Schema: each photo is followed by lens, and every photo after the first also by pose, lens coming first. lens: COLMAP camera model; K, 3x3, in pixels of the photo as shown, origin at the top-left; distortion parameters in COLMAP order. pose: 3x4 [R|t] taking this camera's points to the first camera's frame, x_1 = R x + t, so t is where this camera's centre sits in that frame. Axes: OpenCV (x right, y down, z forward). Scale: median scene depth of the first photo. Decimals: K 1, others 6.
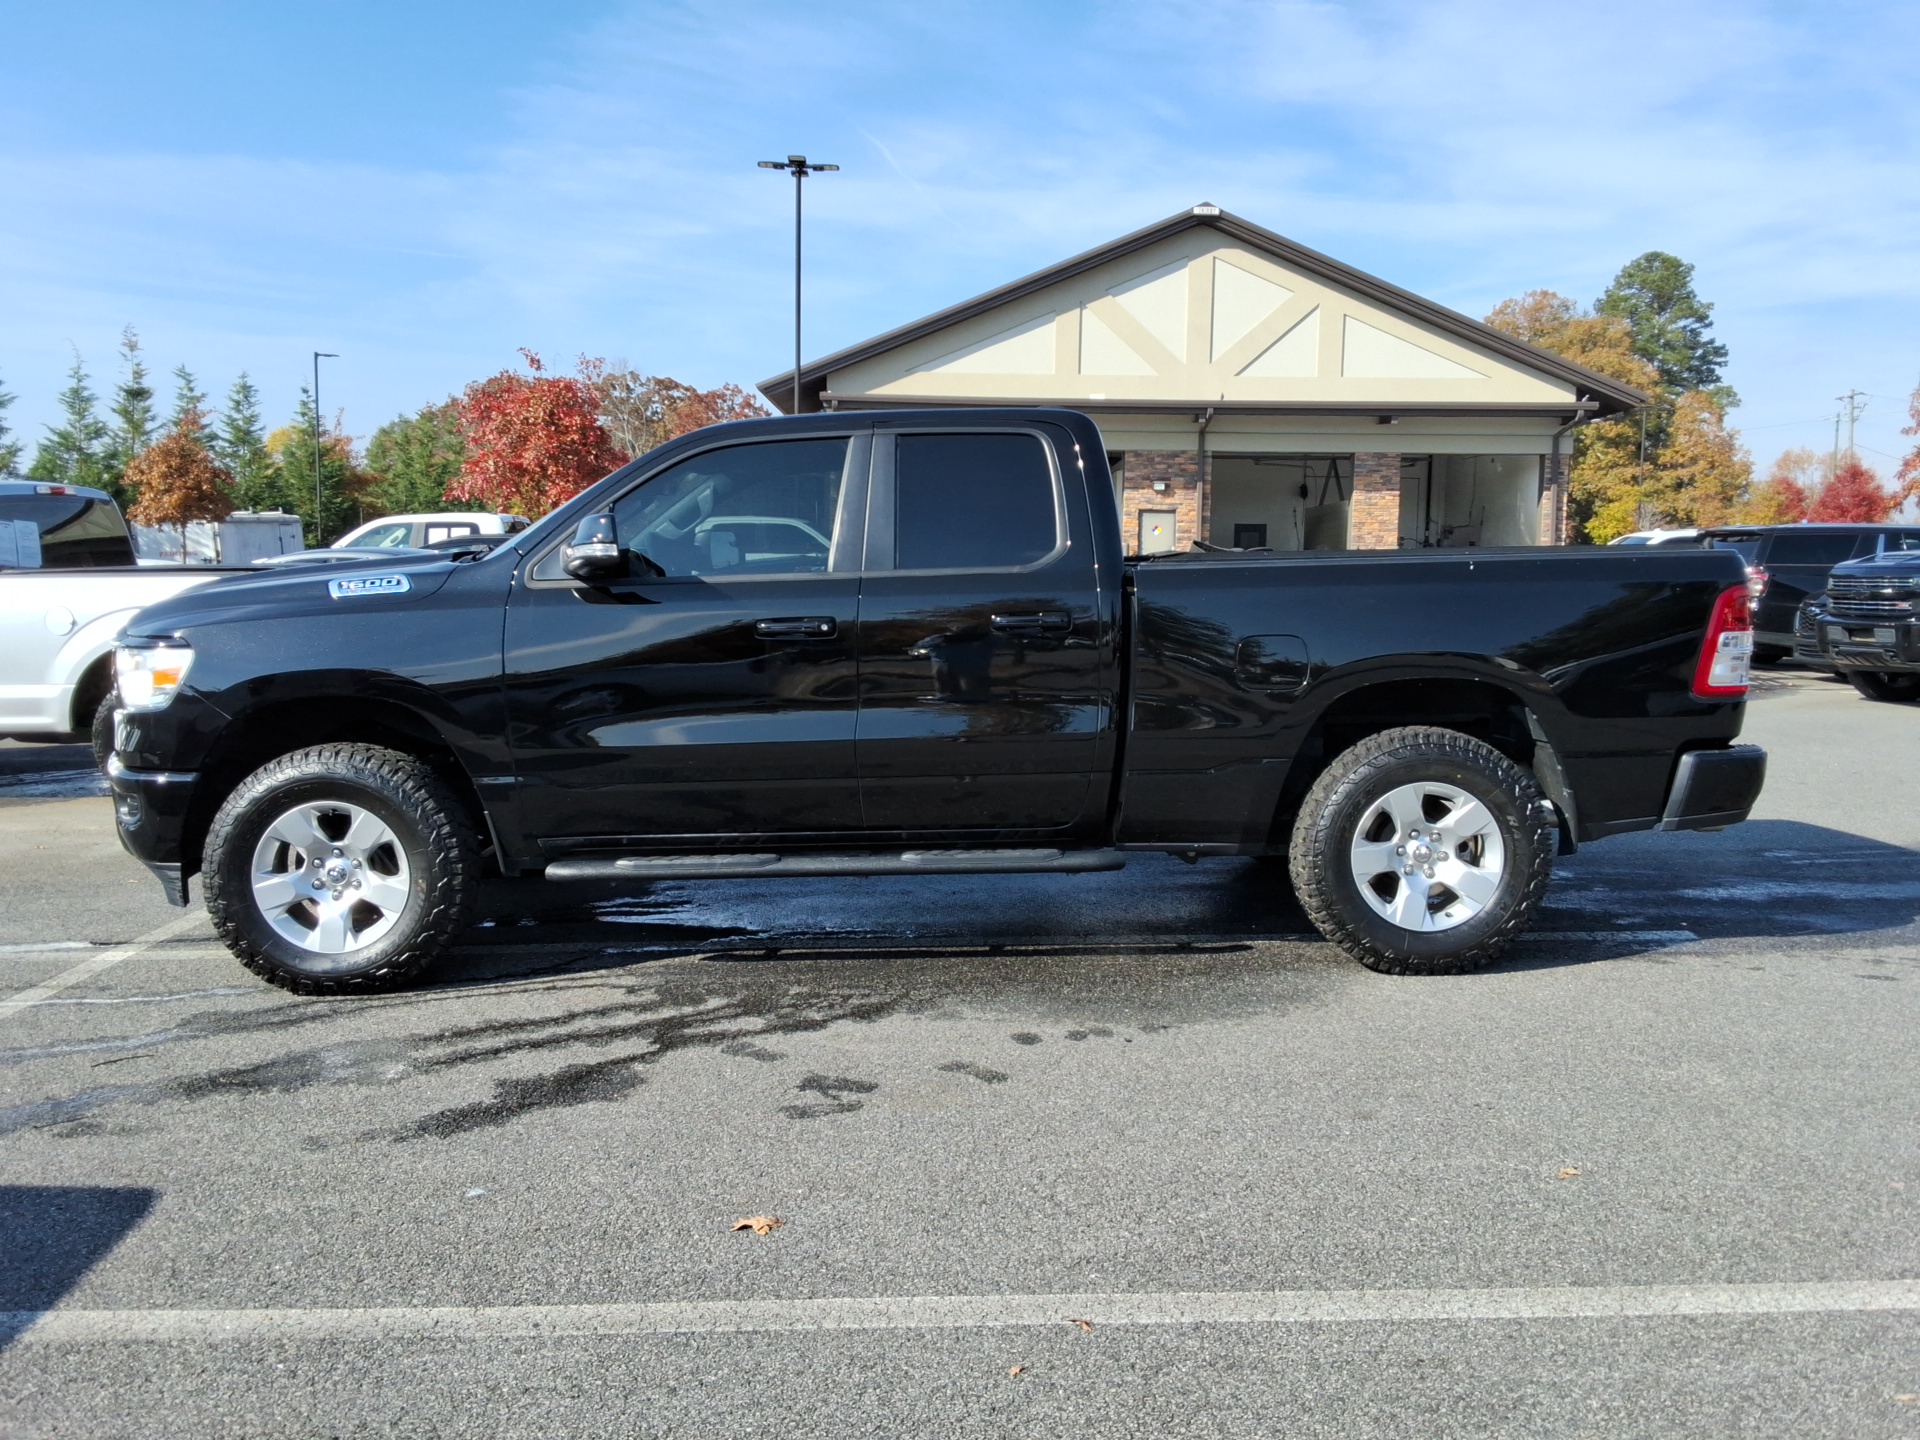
lens RADIAL K [[1526.0, 0, 969.8], [0, 1526.0, 709.8], [0, 0, 1]] dist [0.118846, -0.195068]
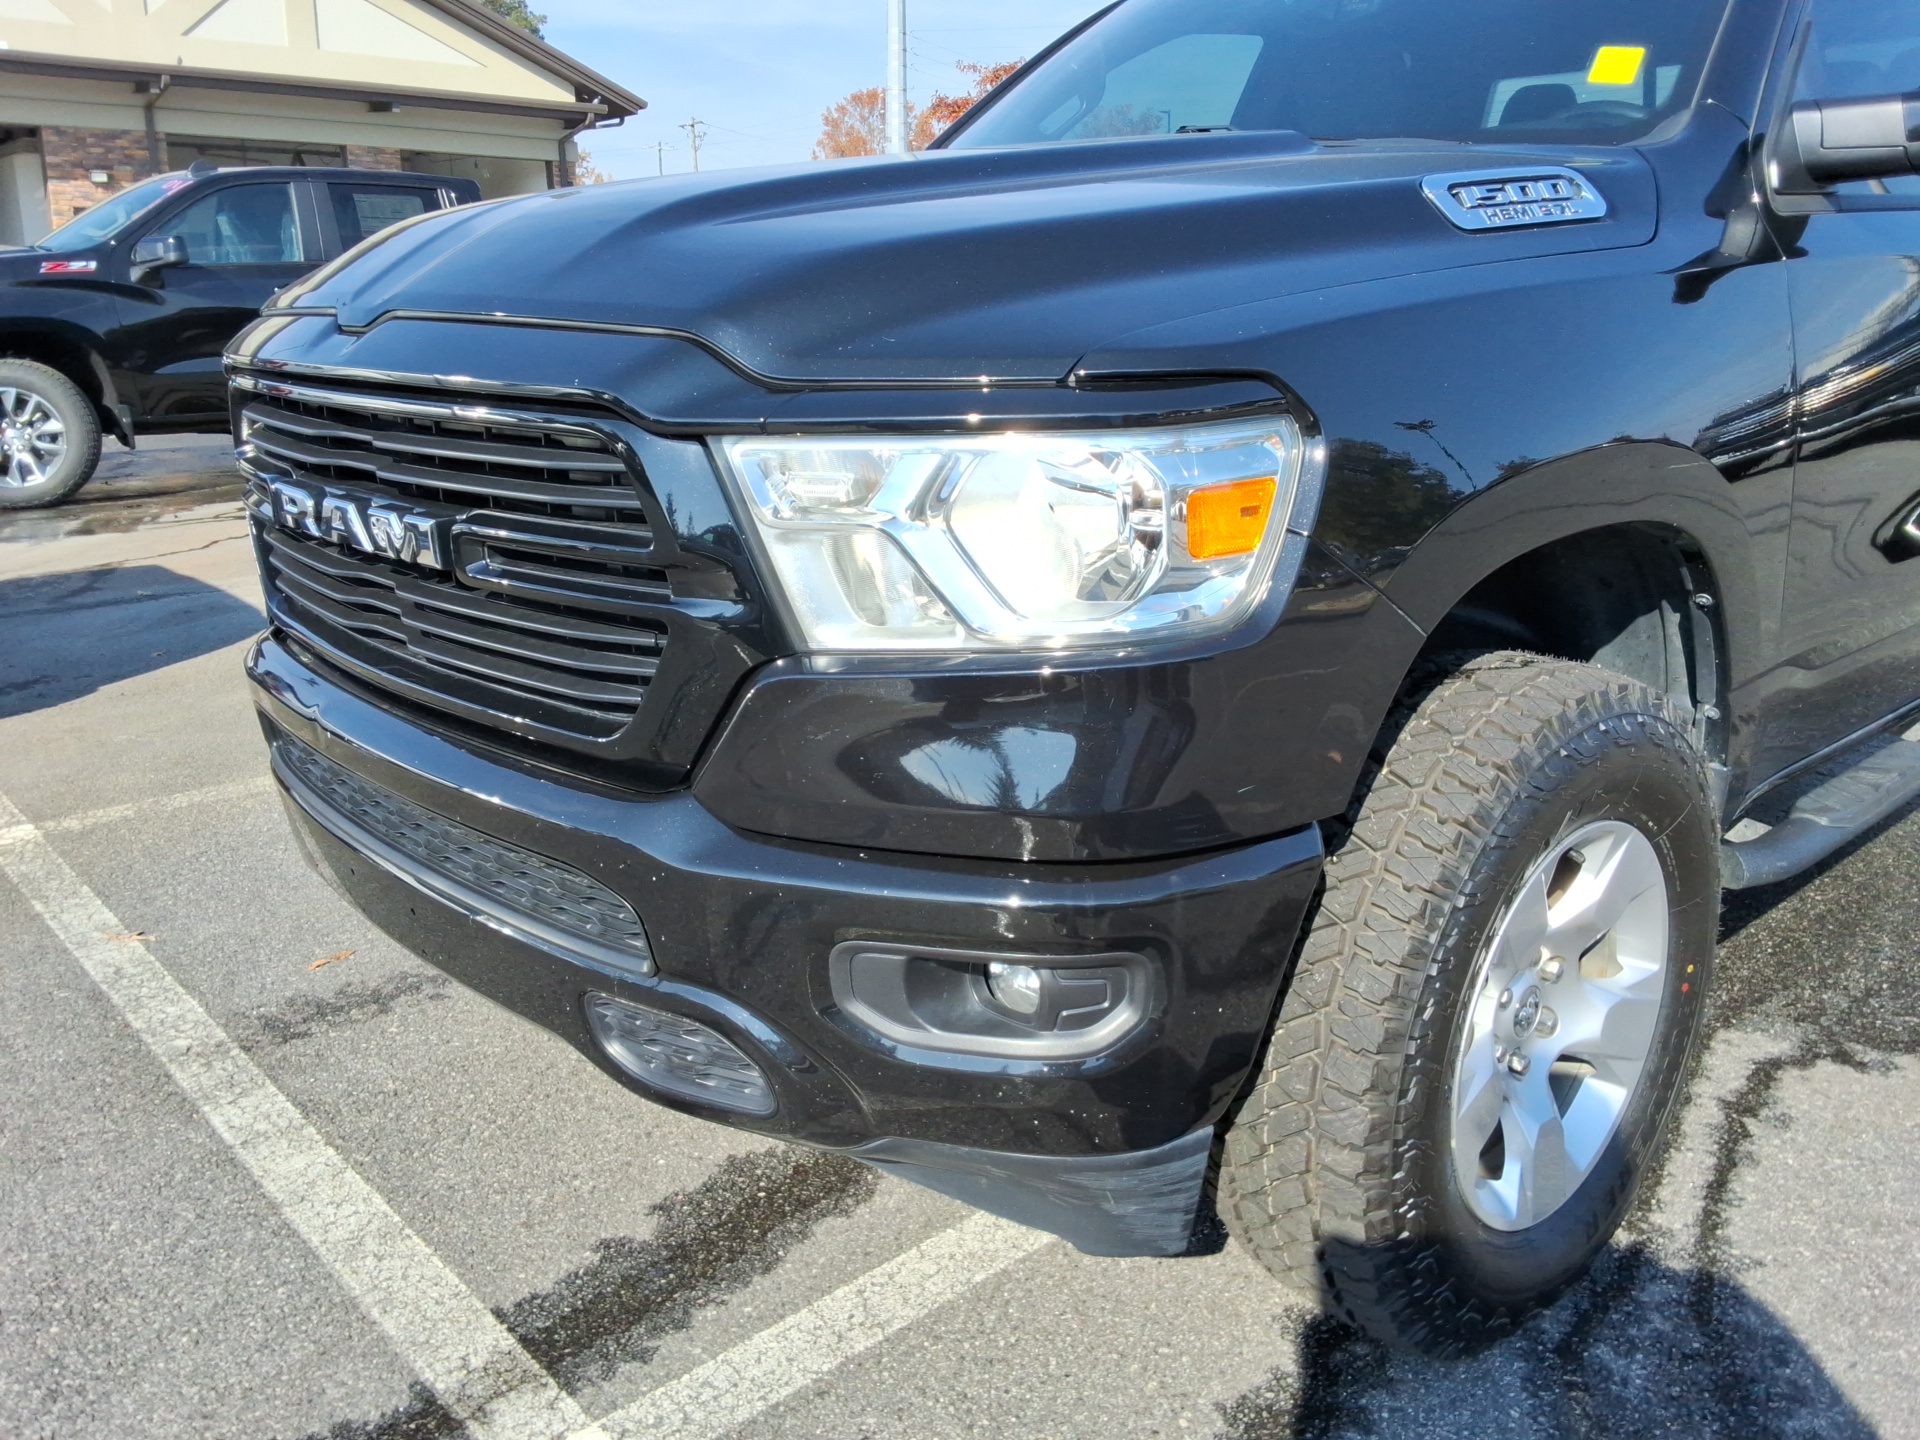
lens RADIAL K [[1551.6, 0, 968.9], [0, 1551.6, 714.5], [0, 0, 1]] dist [0.045546, -0.080377]
pose [[0.749119, -0.176283, 0.638549, -0.131962], [0.065225, 0.978886, 0.193720, -0.007768], [-0.659217, -0.103470, 0.744800, 0.147884]]
